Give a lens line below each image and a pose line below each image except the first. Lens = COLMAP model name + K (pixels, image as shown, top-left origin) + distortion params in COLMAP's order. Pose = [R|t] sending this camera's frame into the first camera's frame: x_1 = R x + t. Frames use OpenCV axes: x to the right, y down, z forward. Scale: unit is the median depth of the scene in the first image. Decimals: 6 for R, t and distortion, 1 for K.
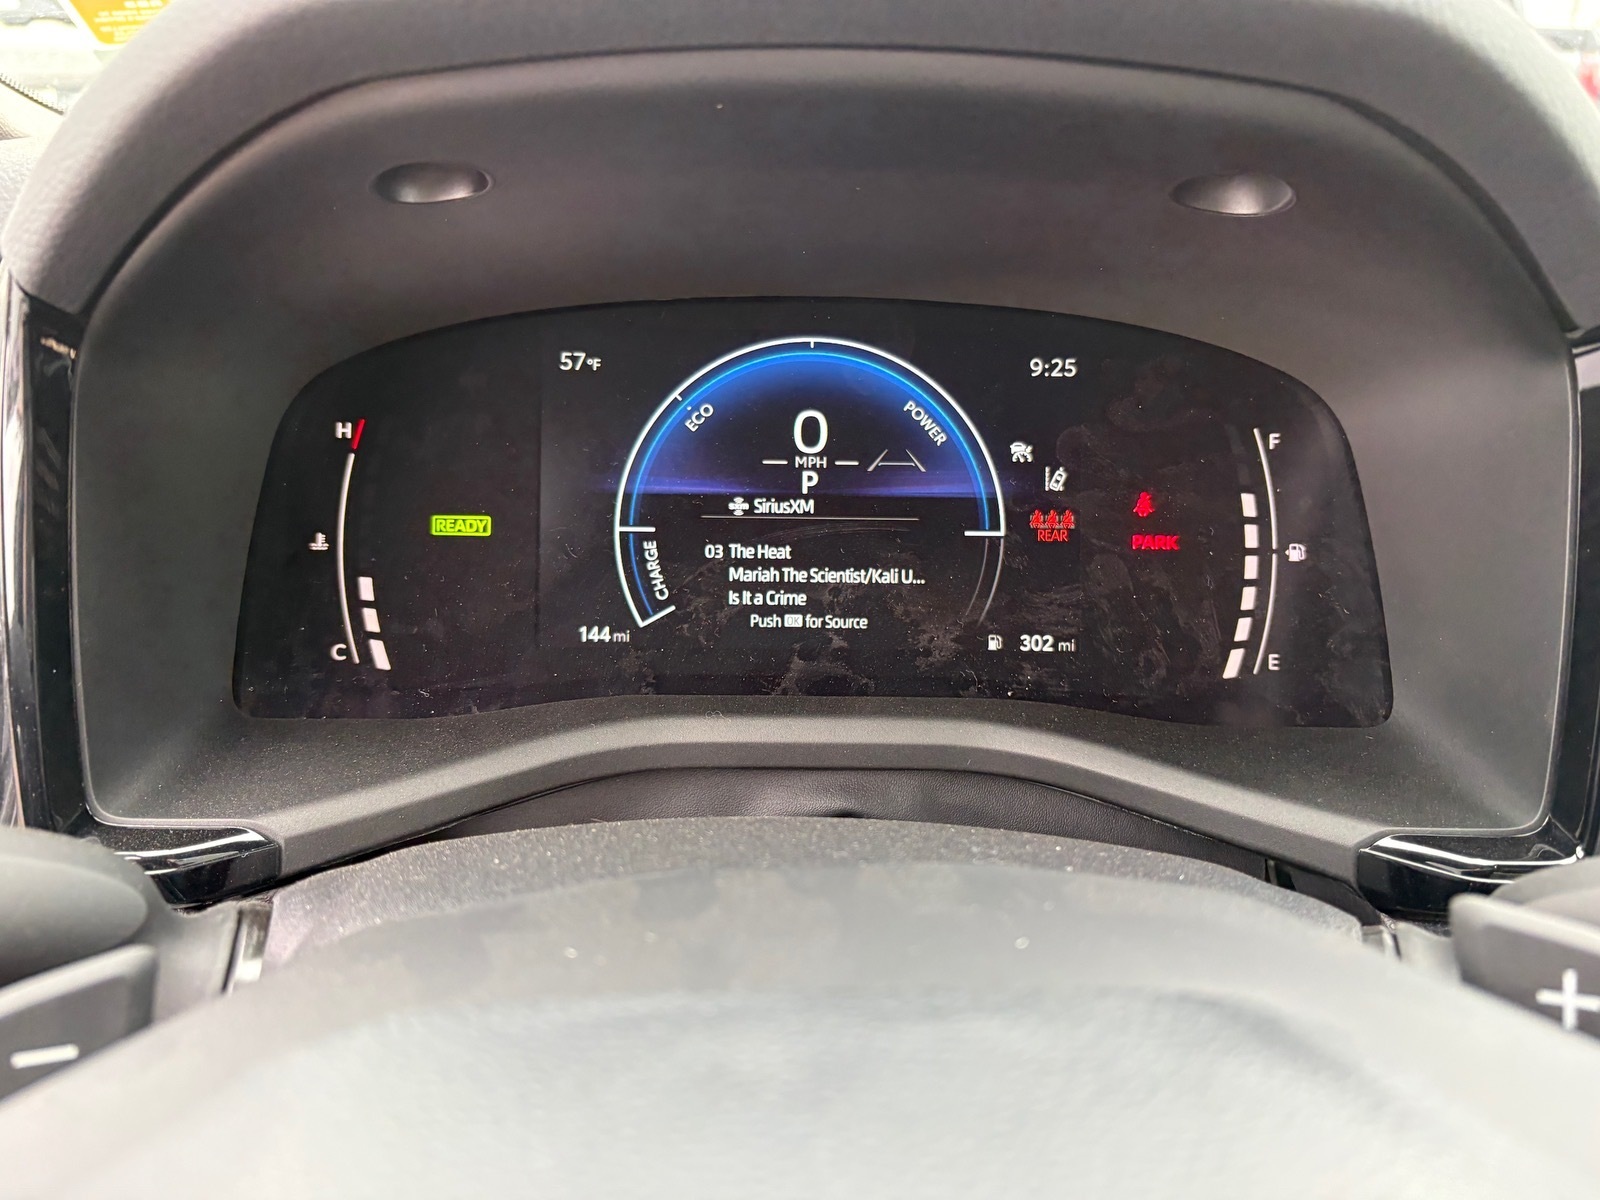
lens RADIAL K [[1225.7, 0, 806.6], [0, 1225.7, 602.3], [0, 0, 1]] dist [0.025141, -0.040769]
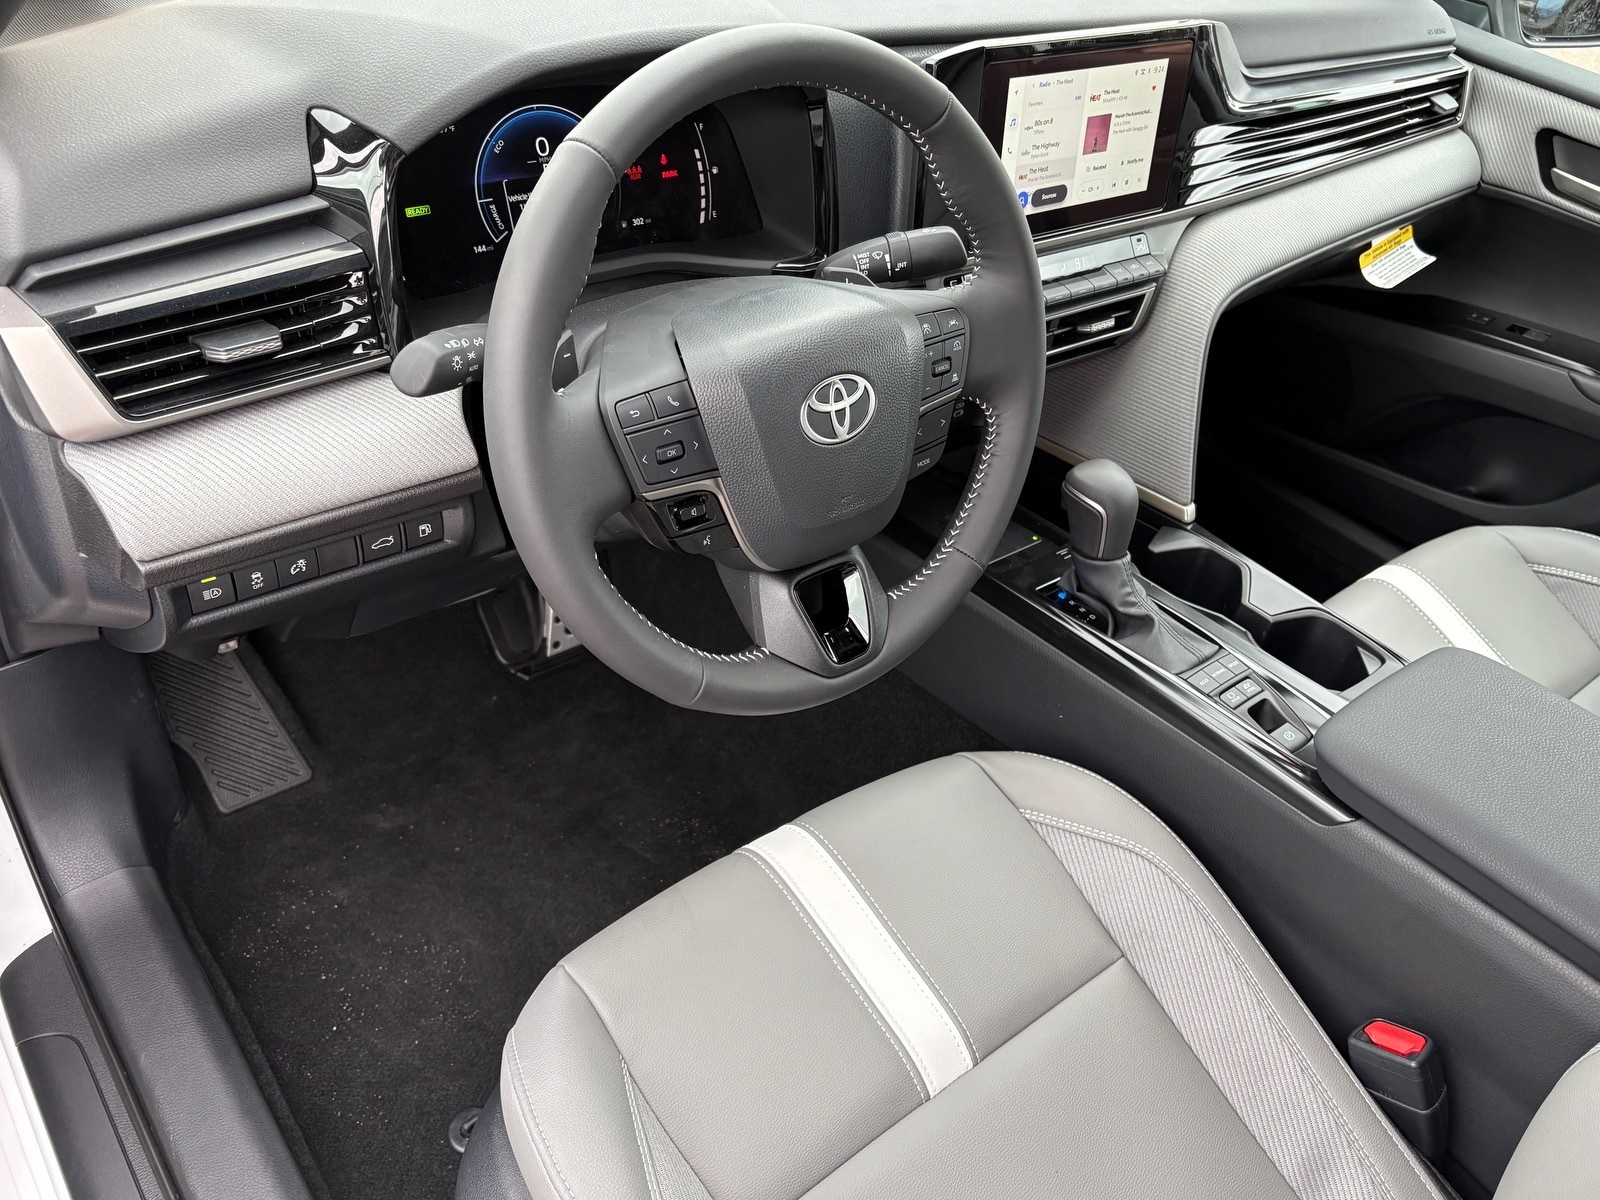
lens RADIAL K [[1225.7, 0, 795.6], [0, 1225.7, 596.5], [0, 0, 1]] dist [0.025141, -0.040769]
pose [[0.780608, -0.331656, 0.529770, -1.186858], [0.118461, 0.910747, 0.395611, -0.232181], [-0.613693, -0.246060, 0.750224, -1.340575]]
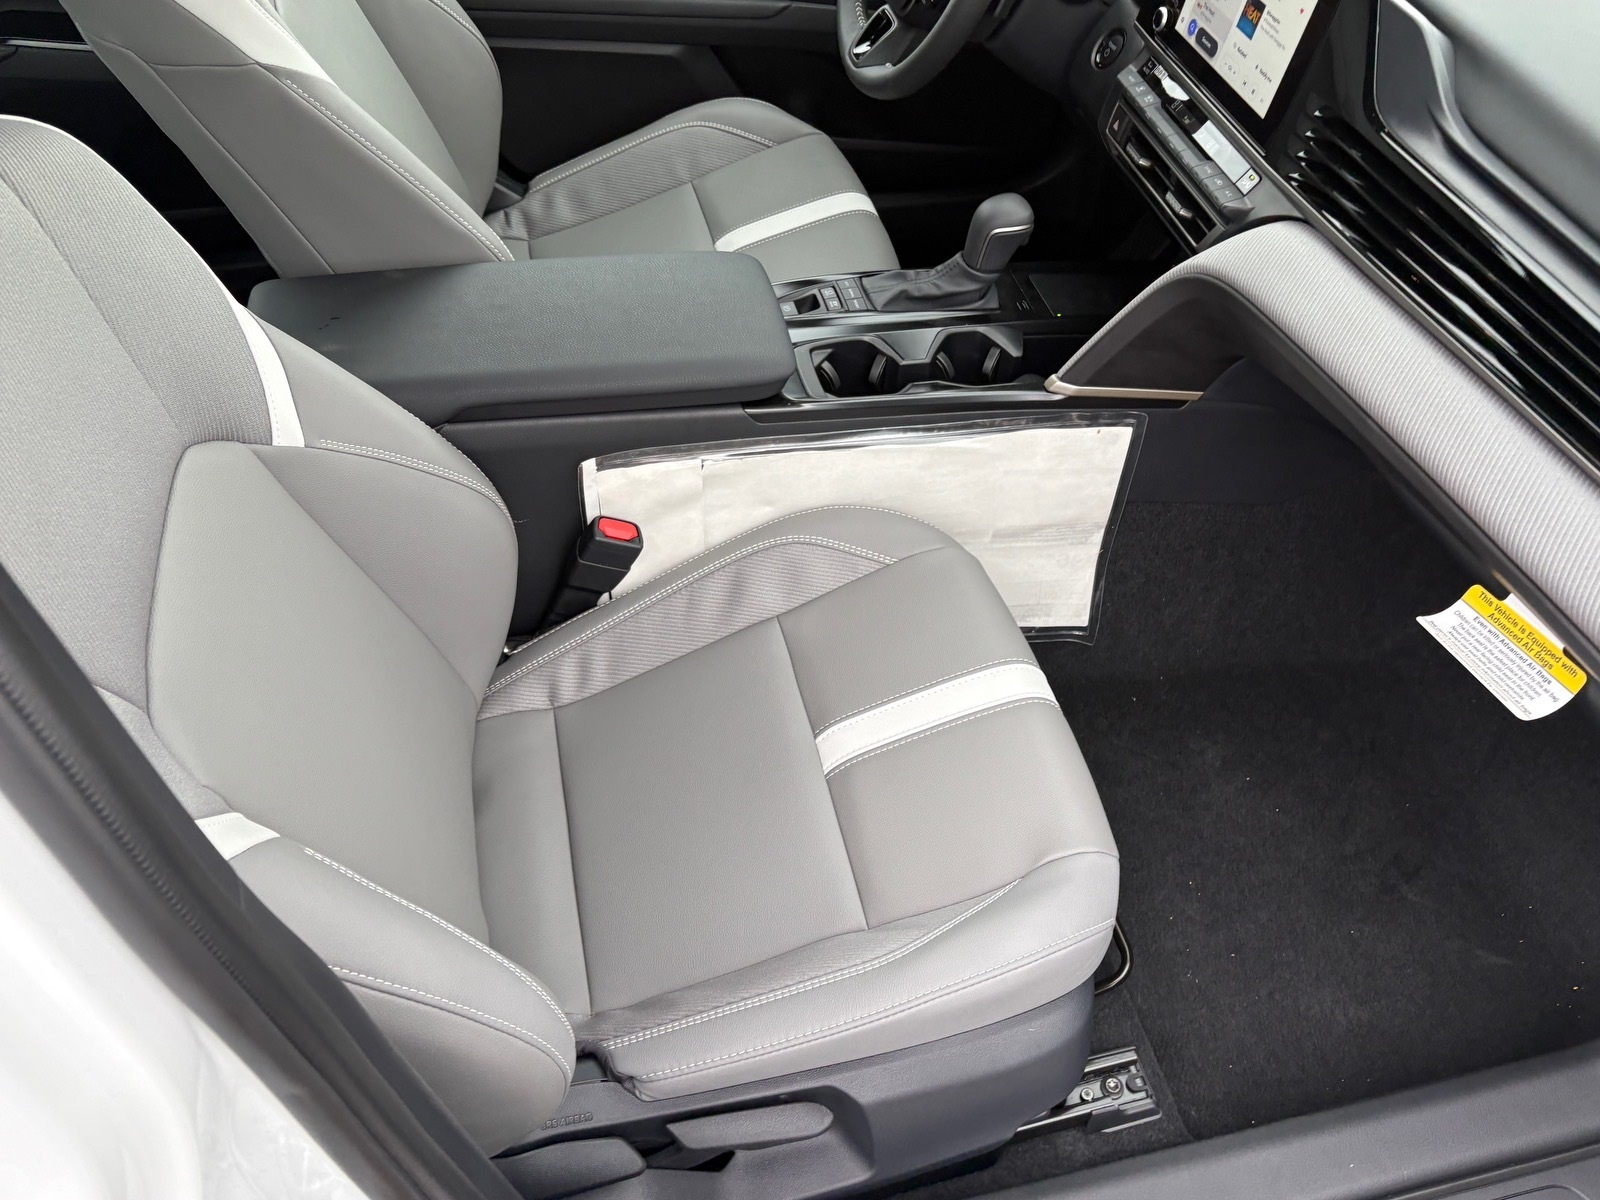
lens RADIAL K [[1236.3, 0, 814.3], [0, 1236.3, 609.7], [0, 0, 1]] dist [0.025993, -0.019339]
pose [[0.237611, 0.709626, -0.663304, 3.937893], [-0.376221, 0.696794, 0.610684, -0.444083], [0.895544, 0.104444, 0.432542, -1.510171]]
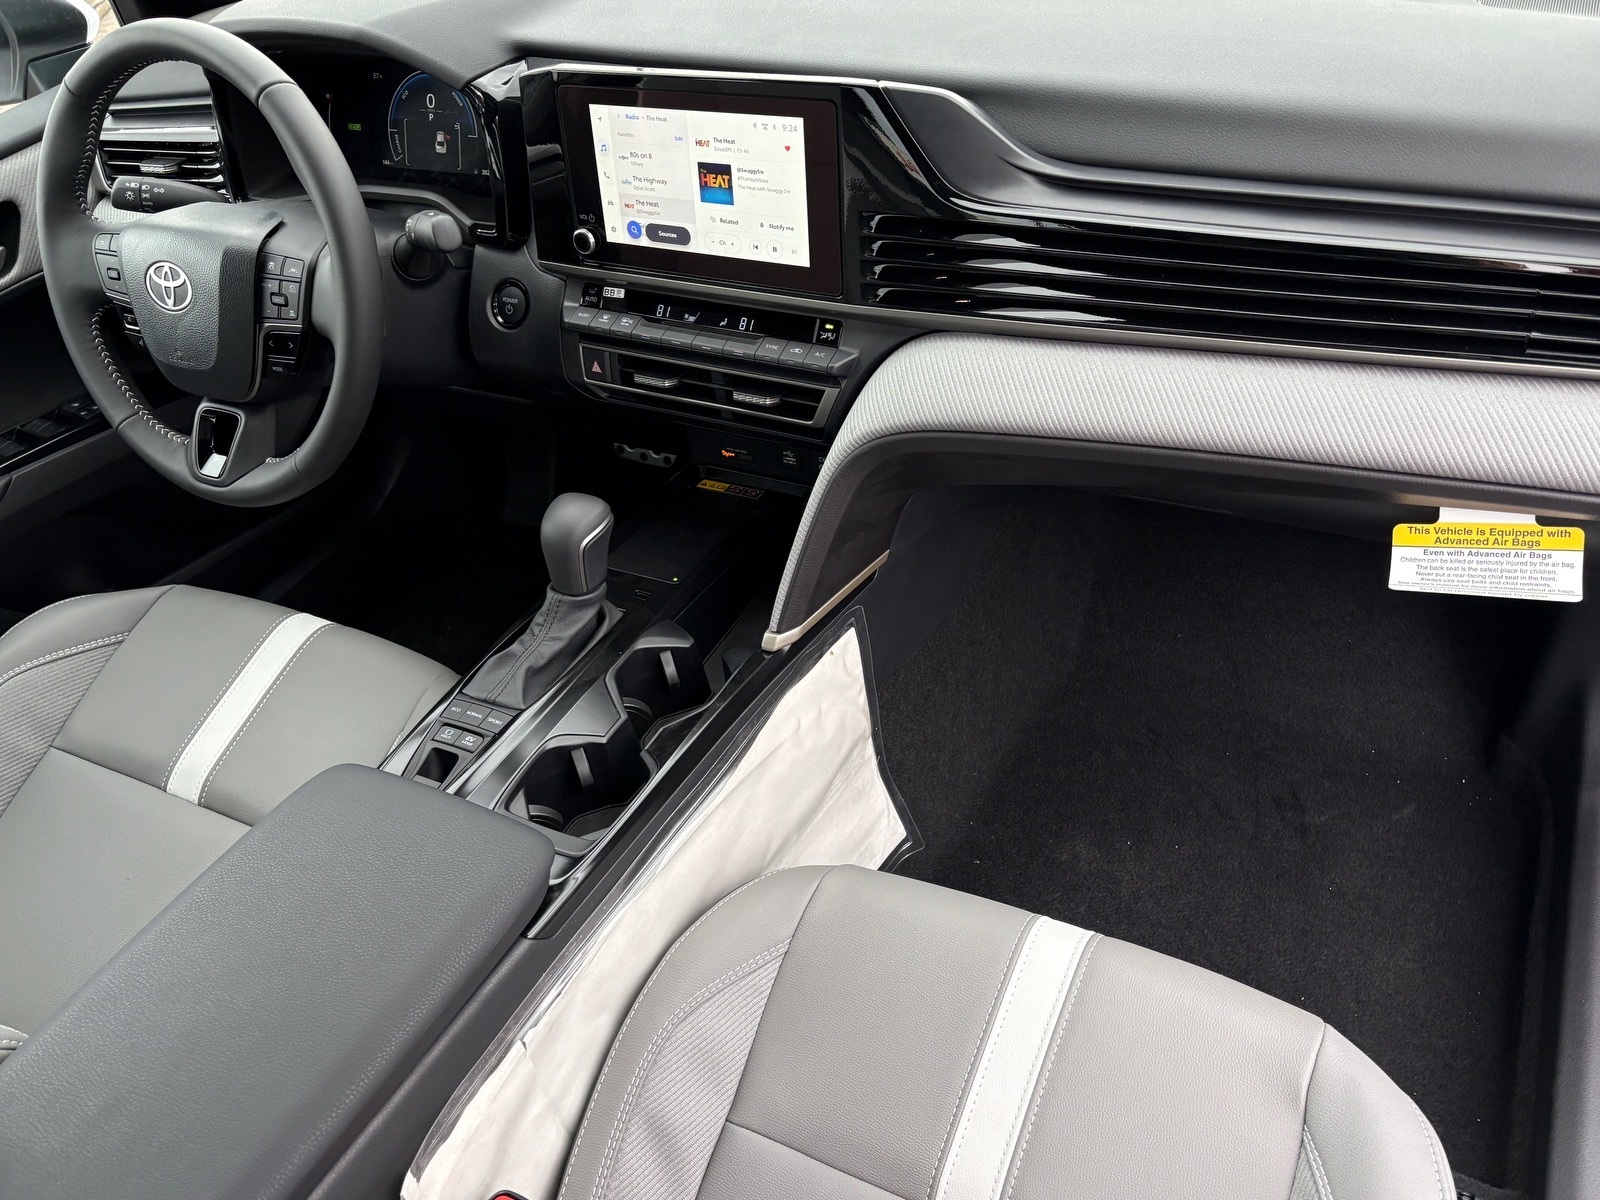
lens RADIAL K [[1236.3, 0, 810.3], [0, 1236.3, 606.2], [0, 0, 1]] dist [0.025993, -0.019339]
pose [[0.885526, 0.199281, -0.419680, 2.615611], [-0.034031, 0.928730, 0.369193, -0.146483], [0.463342, -0.312647, 0.829196, -1.751493]]
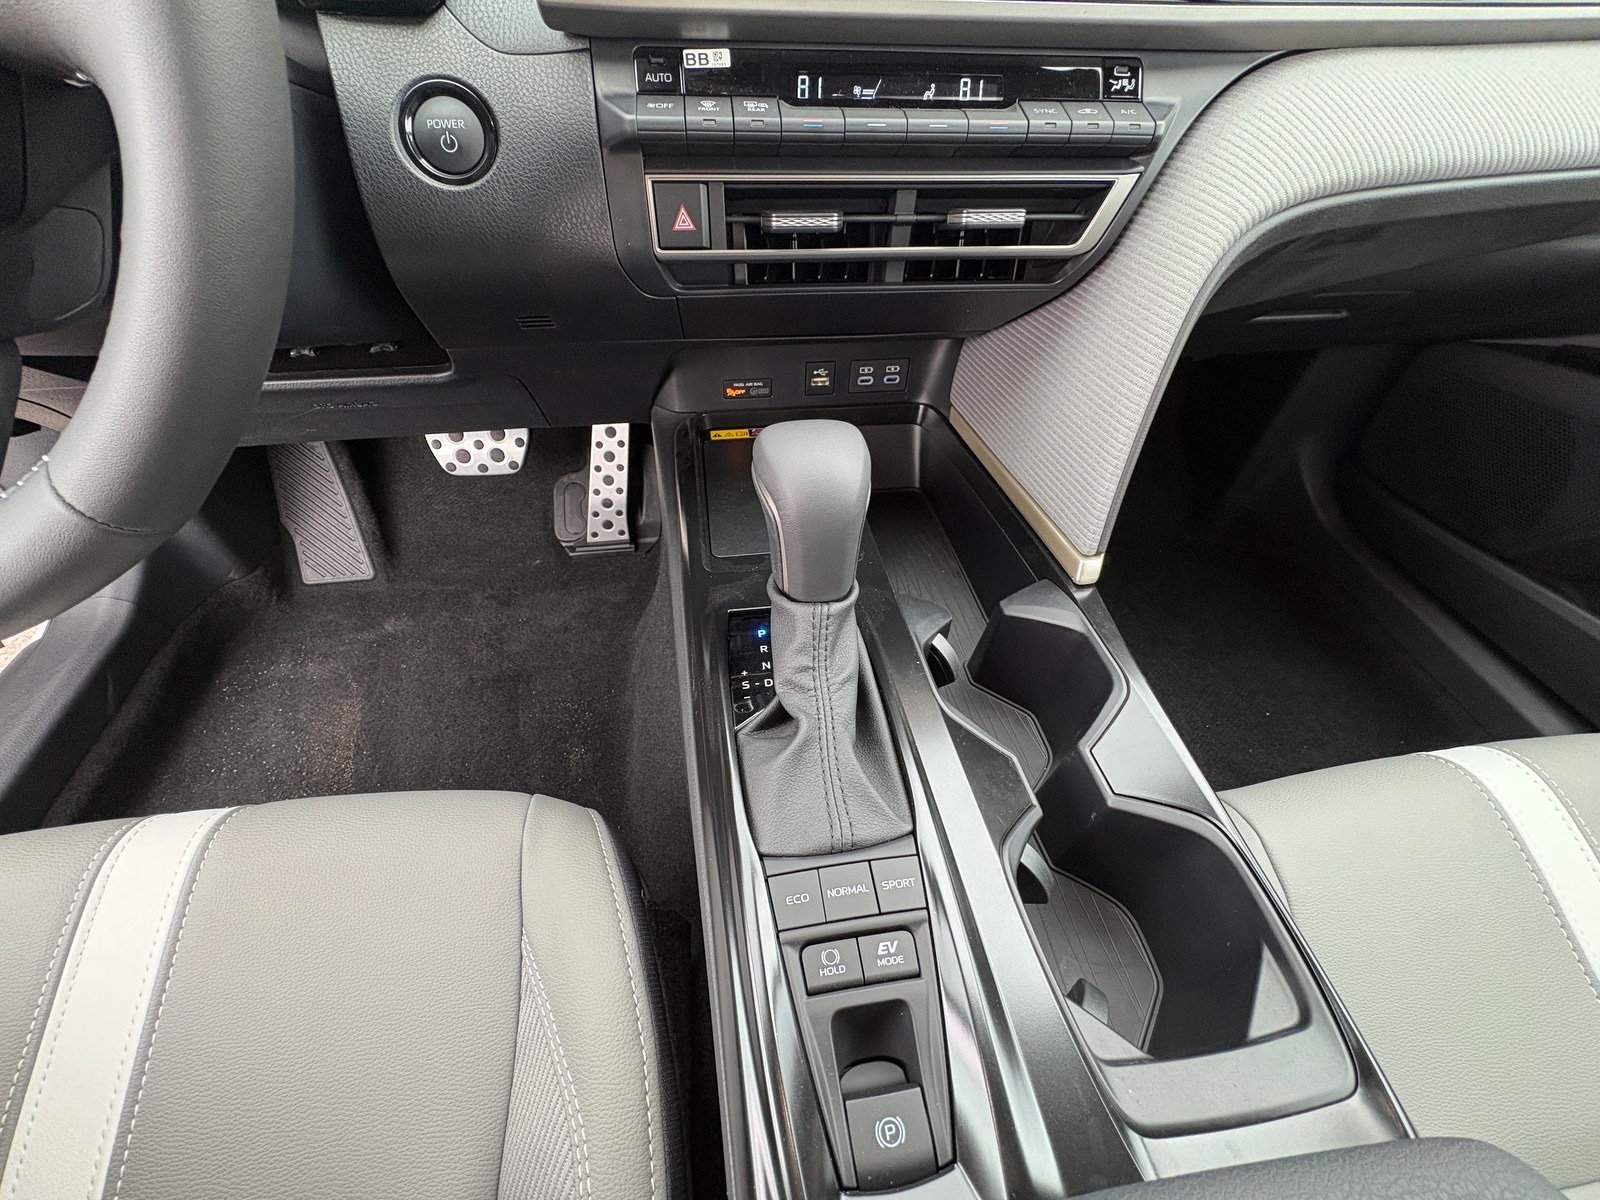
lens RADIAL K [[632.5, 0, 799.4], [0, 632.5, 600.3], [0, 0, 1]] dist [0.001555, 0.000437]
pose [[0.988942, -0.098972, 0.110442, 0.801688], [0.038158, 0.889465, 0.455407, 0.513849], [-0.143307, -0.446157, 0.883407, -0.380386]]
